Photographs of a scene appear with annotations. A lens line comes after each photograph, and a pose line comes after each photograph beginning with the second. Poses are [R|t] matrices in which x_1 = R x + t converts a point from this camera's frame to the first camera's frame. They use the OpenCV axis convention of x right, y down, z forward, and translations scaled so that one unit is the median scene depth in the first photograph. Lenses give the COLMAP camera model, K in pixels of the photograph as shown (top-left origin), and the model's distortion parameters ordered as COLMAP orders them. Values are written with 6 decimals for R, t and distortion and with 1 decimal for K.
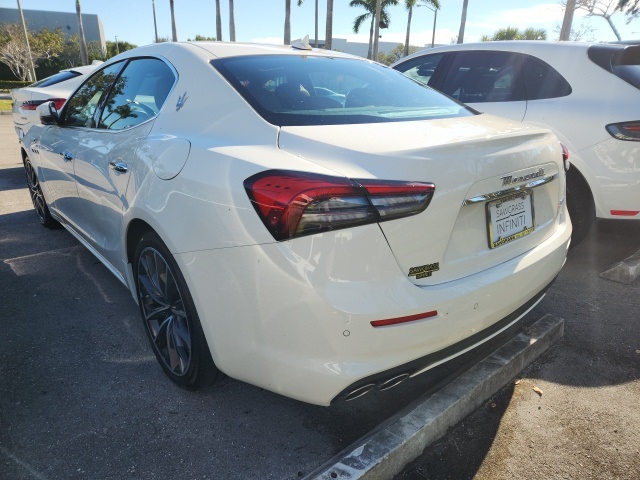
lens RADIAL K [[424.6, 0, 329.7], [0, 424.6, 240.4], [0, 0, 1]] dist [0.068198, -0.057445]
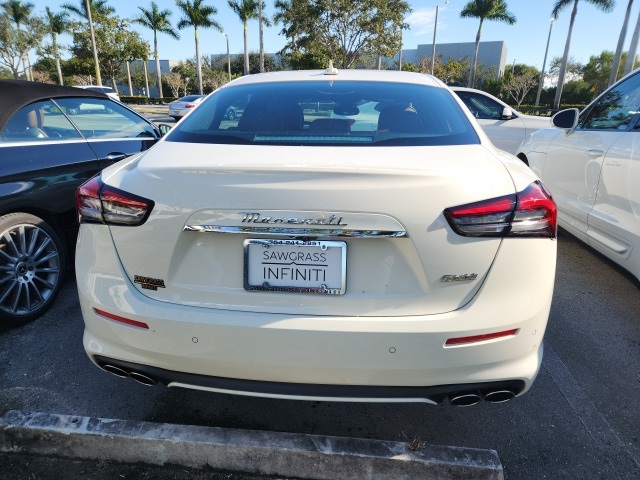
lens RADIAL K [[424.6, 0, 329.7], [0, 424.6, 240.4], [0, 0, 1]] dist [0.068198, -0.057445]
pose [[0.686963, 0.214383, -0.694350, 0.987821], [-0.243403, 0.968183, 0.058116, -0.158681], [0.684717, 0.129083, 0.717287, 0.430553]]
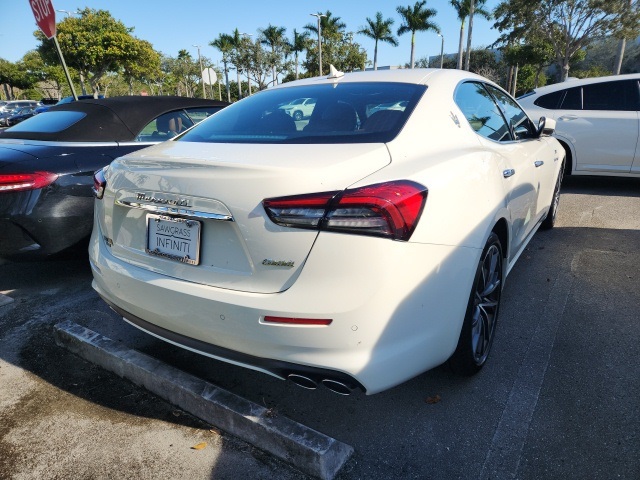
lens RADIAL K [[424.6, 0, 329.7], [0, 424.6, 240.4], [0, 0, 1]] dist [0.068198, -0.057445]
pose [[0.280870, 0.265241, -0.922366, 1.429167], [-0.289877, 0.939613, 0.181930, -0.333223], [0.914923, 0.216274, 0.340796, 0.953487]]
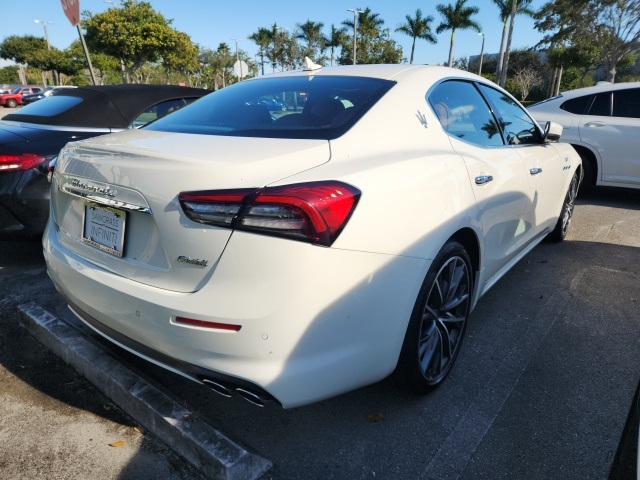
lens RADIAL K [[427.0, 0, 321.0], [0, 427.0, 236.7], [0, 0, 1]] dist [0.061029, -0.052651]
pose [[0.188398, 0.279438, -0.941499, 1.422114], [-0.333780, 0.919819, 0.206213, -0.396556], [0.923633, 0.275404, 0.266563, 1.156068]]
